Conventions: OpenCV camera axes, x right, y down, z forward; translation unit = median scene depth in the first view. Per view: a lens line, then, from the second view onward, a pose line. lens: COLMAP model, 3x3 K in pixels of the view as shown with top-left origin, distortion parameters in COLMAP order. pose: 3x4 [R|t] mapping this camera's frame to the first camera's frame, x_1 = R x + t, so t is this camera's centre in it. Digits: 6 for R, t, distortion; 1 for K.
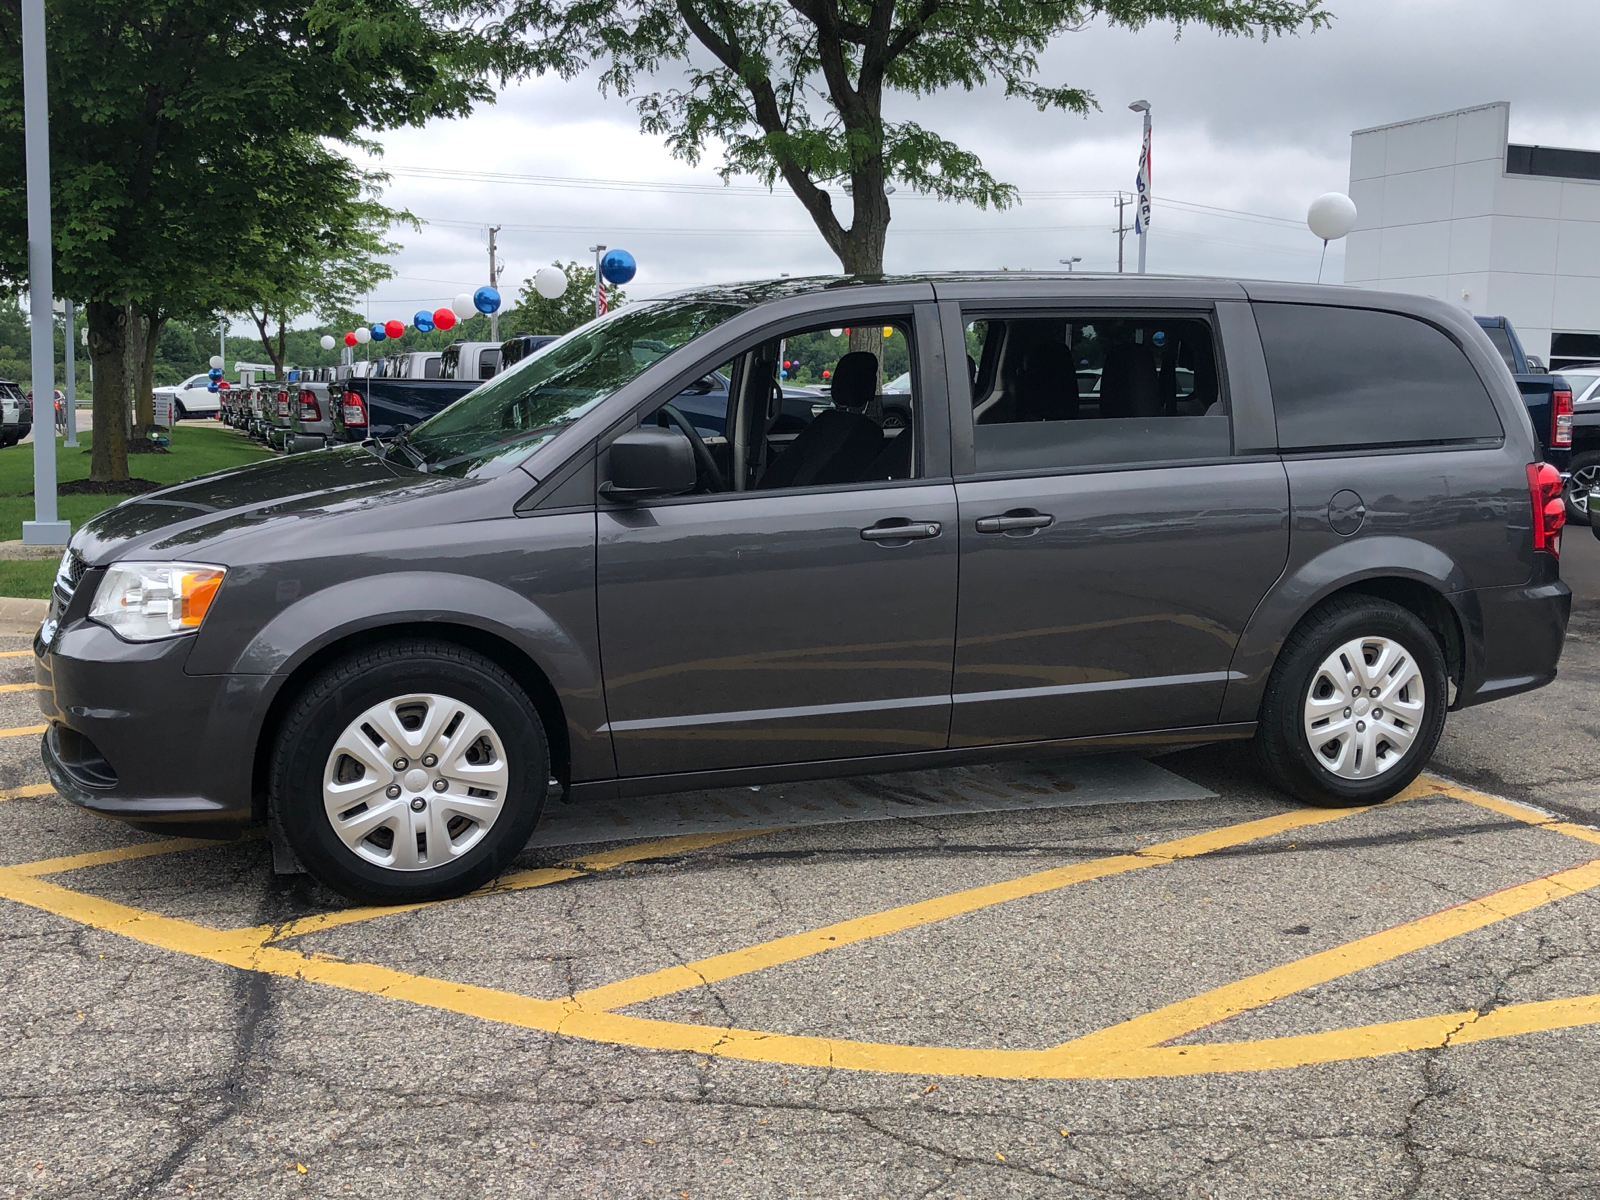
lens RADIAL K [[1673.2, 0, 800.0], [0, 1673.2, 600.0], [0, 0, 1]] dist [0.106876, -0.323536]
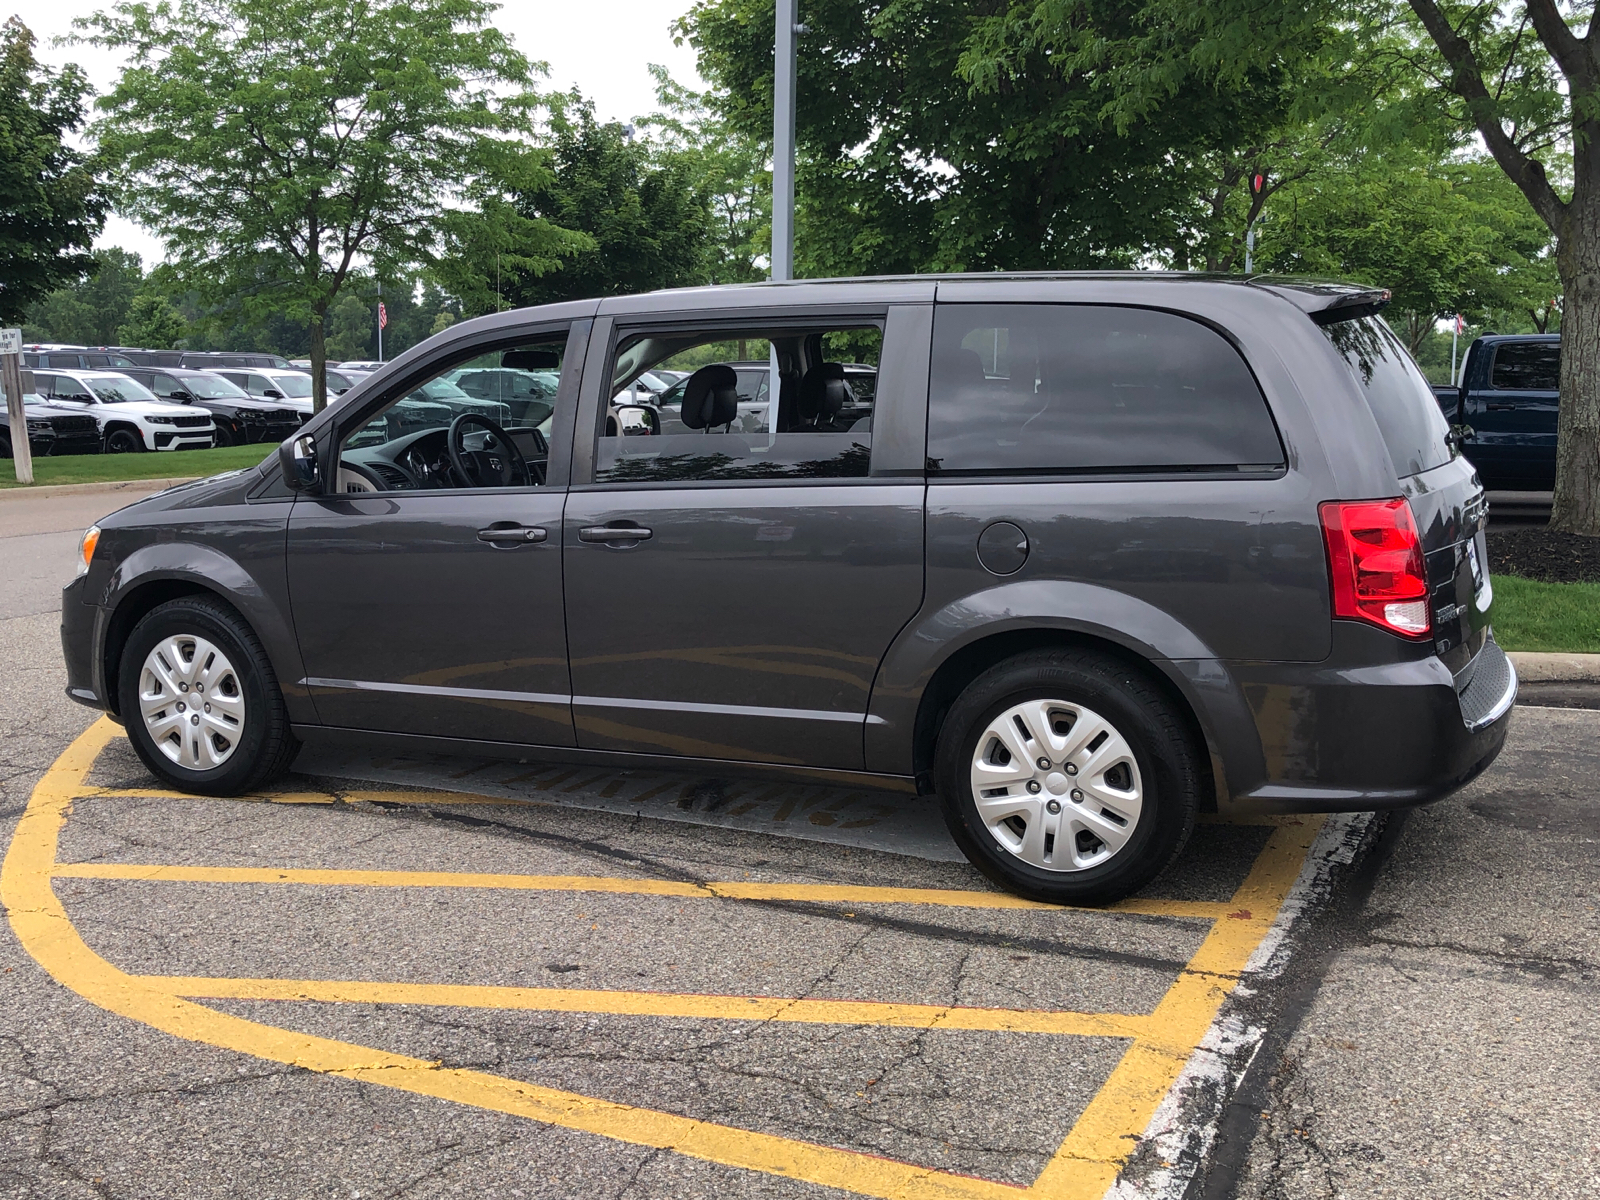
lens RADIAL K [[1679.0, 0, 800.0], [0, 1679.0, 600.0], [0, 0, 1]] dist [0.040129, -0.091808]
pose [[0.702814, 0.082814, -0.706537, 0.936811], [-0.084488, 0.995888, 0.032686, -0.049300], [0.706339, 0.036722, 0.706921, 0.367947]]
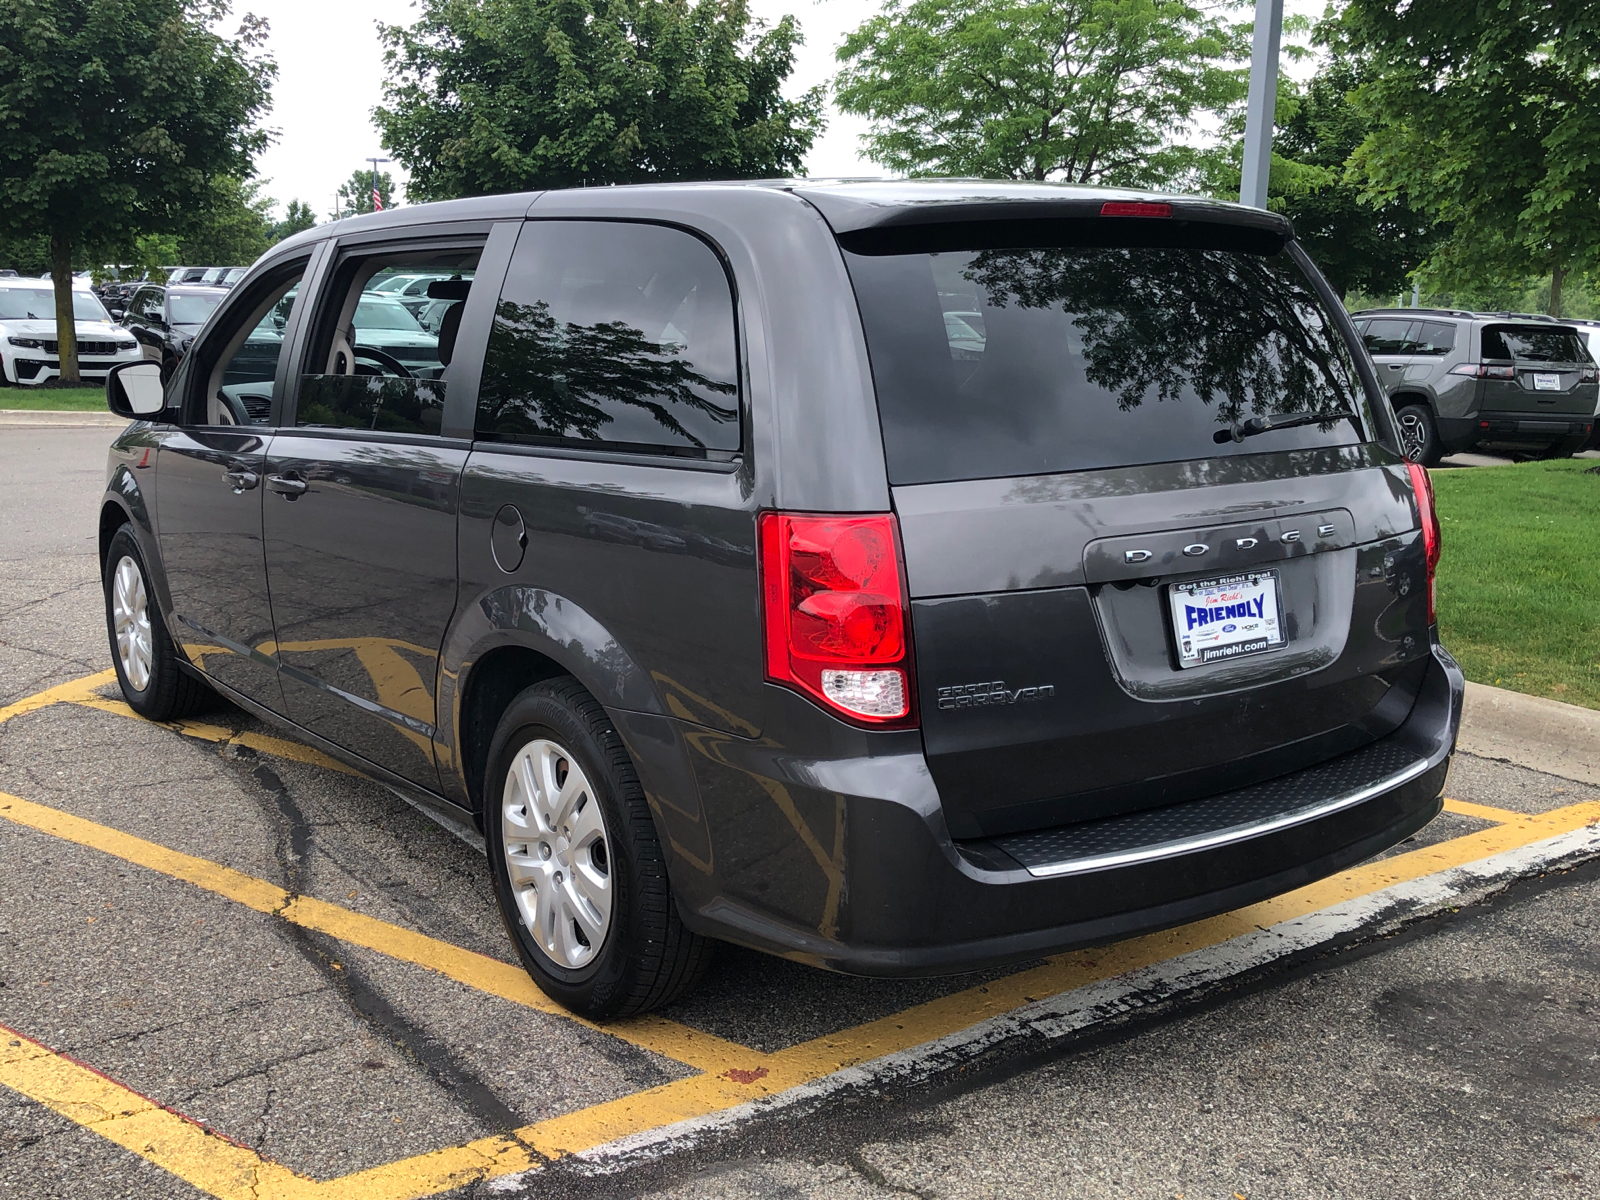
lens RADIAL K [[1679.0, 0, 800.0], [0, 1679.0, 600.0], [0, 0, 1]] dist [0.040129, -0.091808]
pose [[0.270338, 0.157842, -0.949739, 1.077188], [-0.143812, 0.982022, 0.122272, -0.136724], [0.951964, 0.103529, 0.288177, 1.018362]]
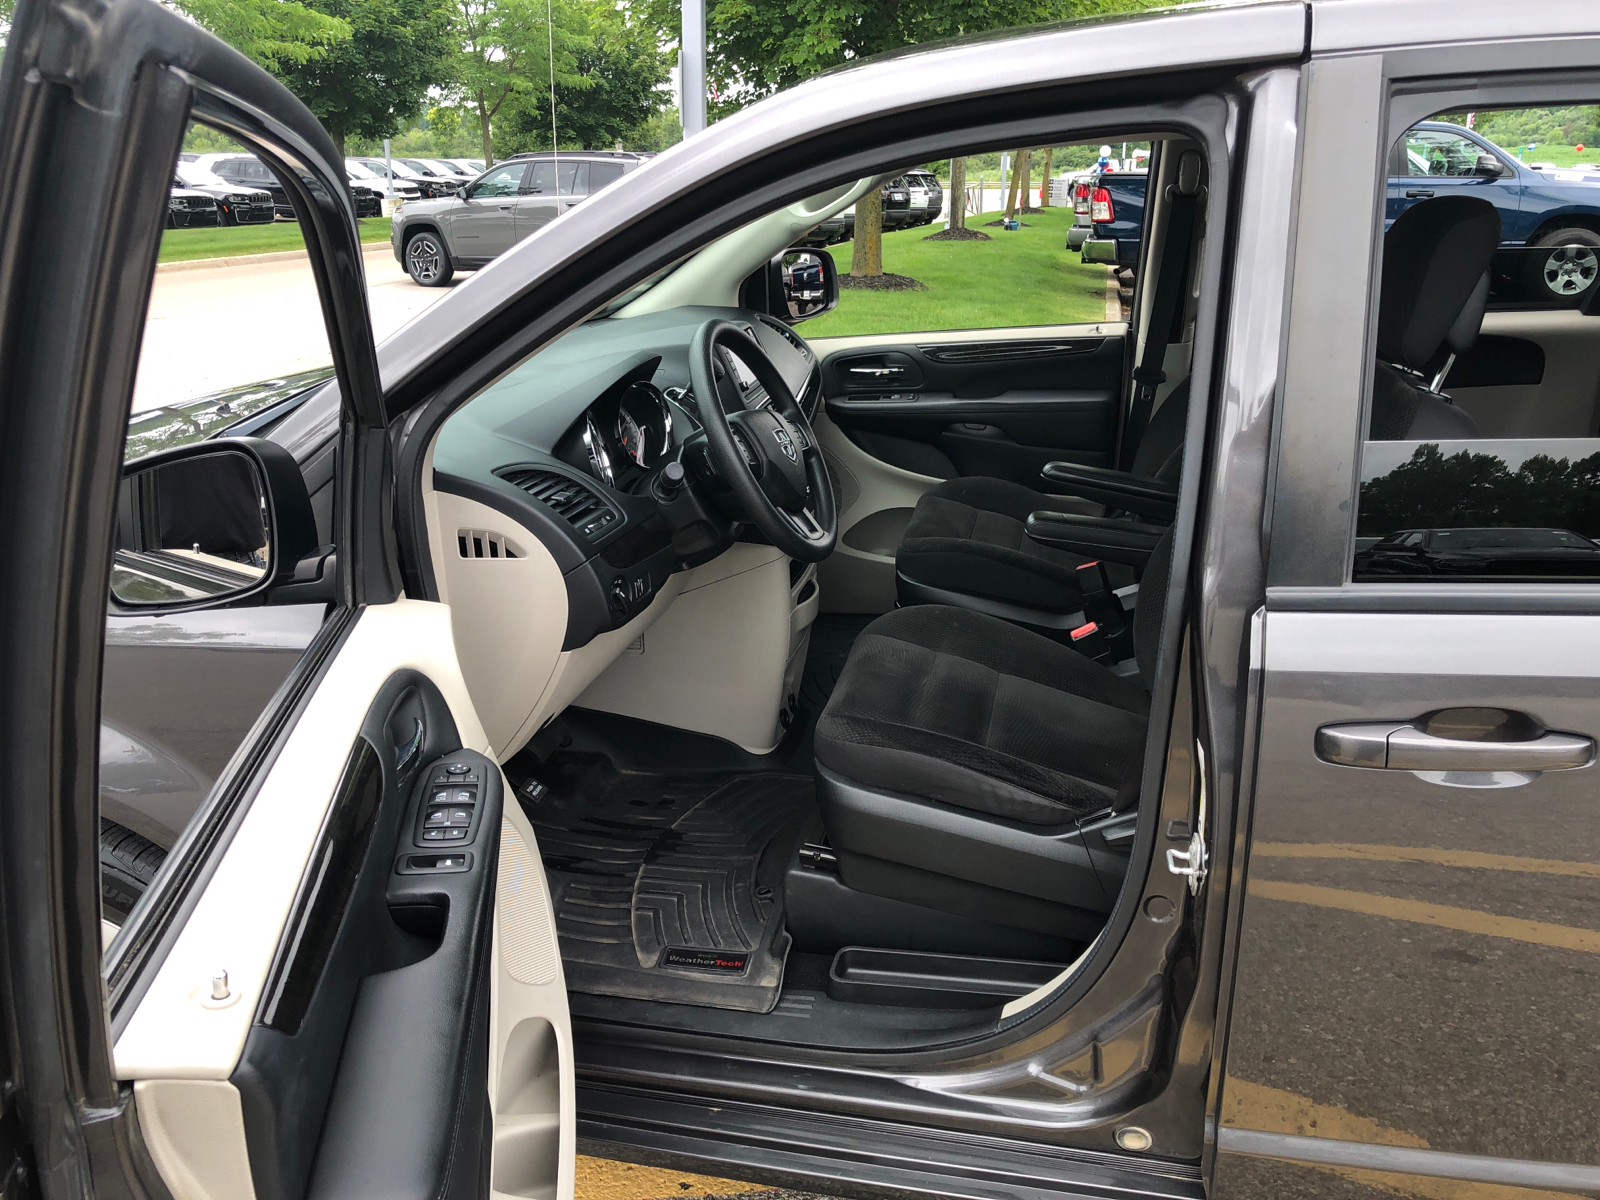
lens RADIAL K [[1324.3, 0, 790.1], [0, 1324.3, 570.1], [0, 0, 1]] dist [0.039752, 0.000796]
pose [[0.833369, 0.144650, -0.533453, 0.154005], [-0.052941, 0.981600, 0.183463, -0.123251], [0.550176, -0.124651, 0.825693, 0.724223]]
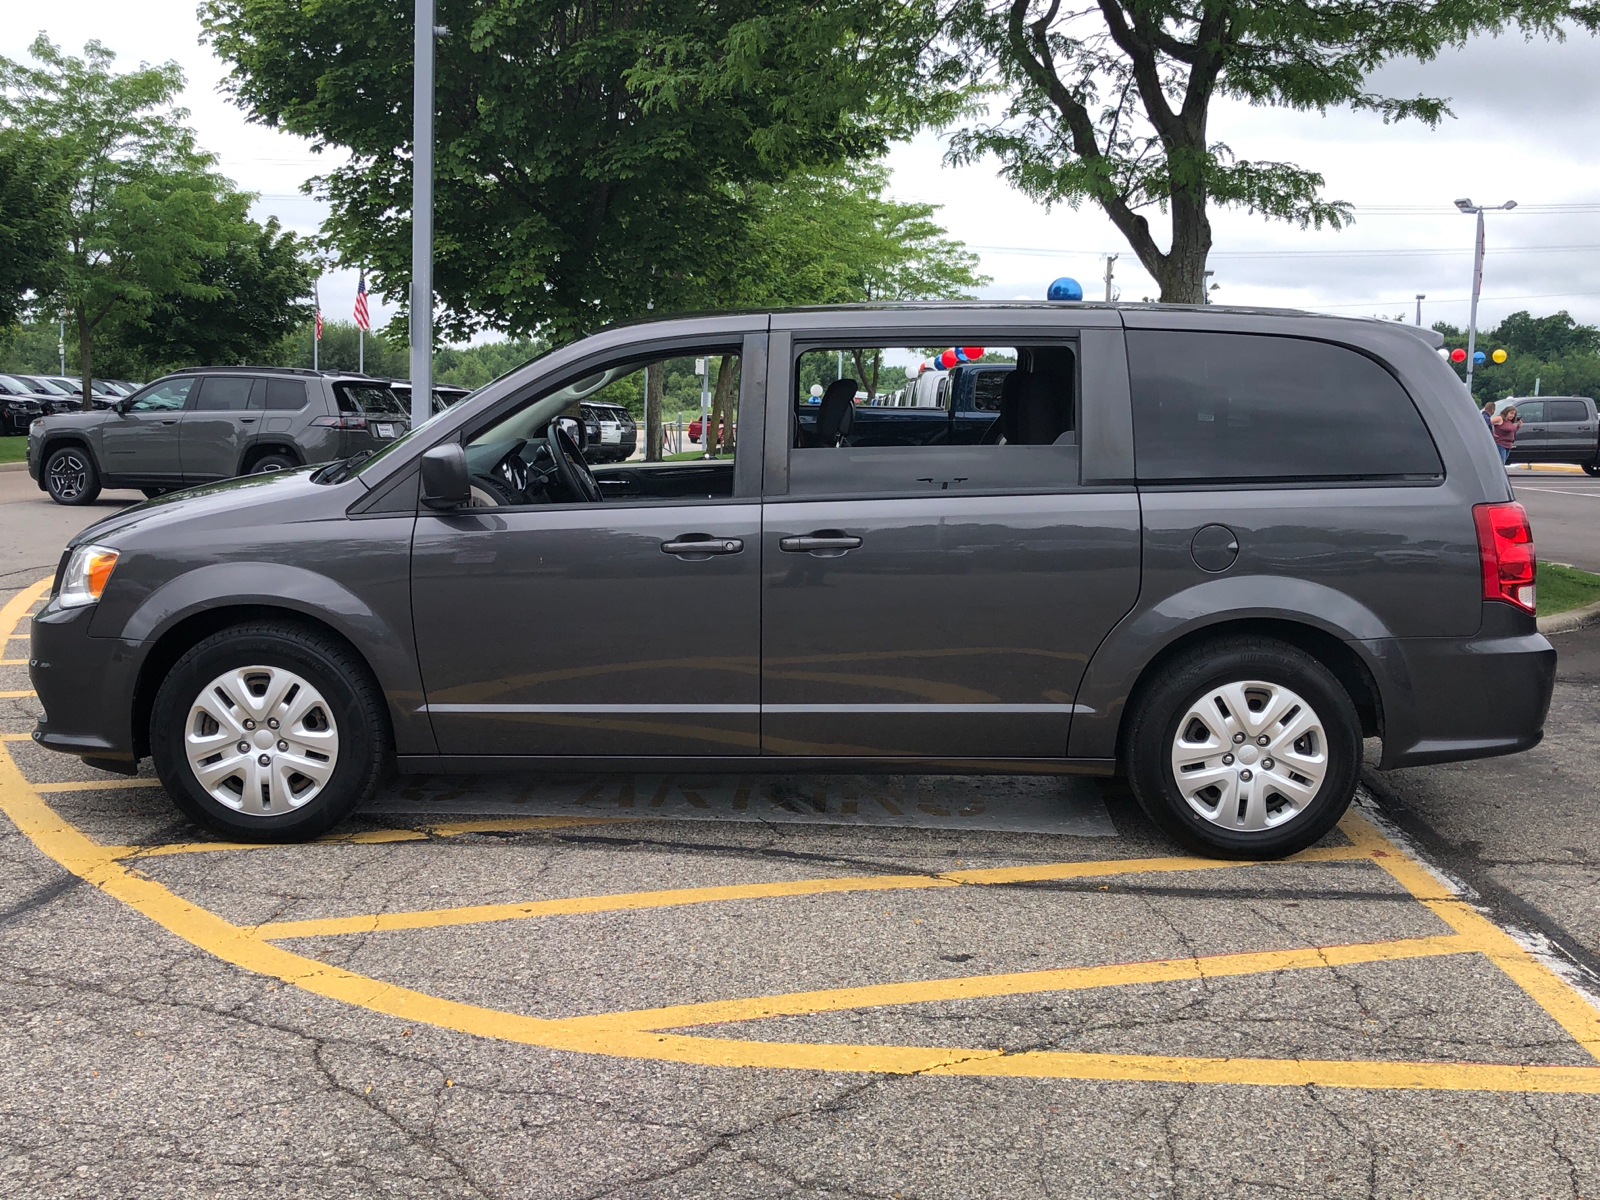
lens RADIAL K [[1673.7, 0, 800.0], [0, 1673.7, 600.0], [0, 0, 1]] dist [0.091028, -0.176488]
pose [[0.929432, 0.050175, -0.365567, 0.502013], [-0.056094, 0.998410, -0.005580, -0.004429], [0.364705, 0.025692, 0.930768, 0.031665]]
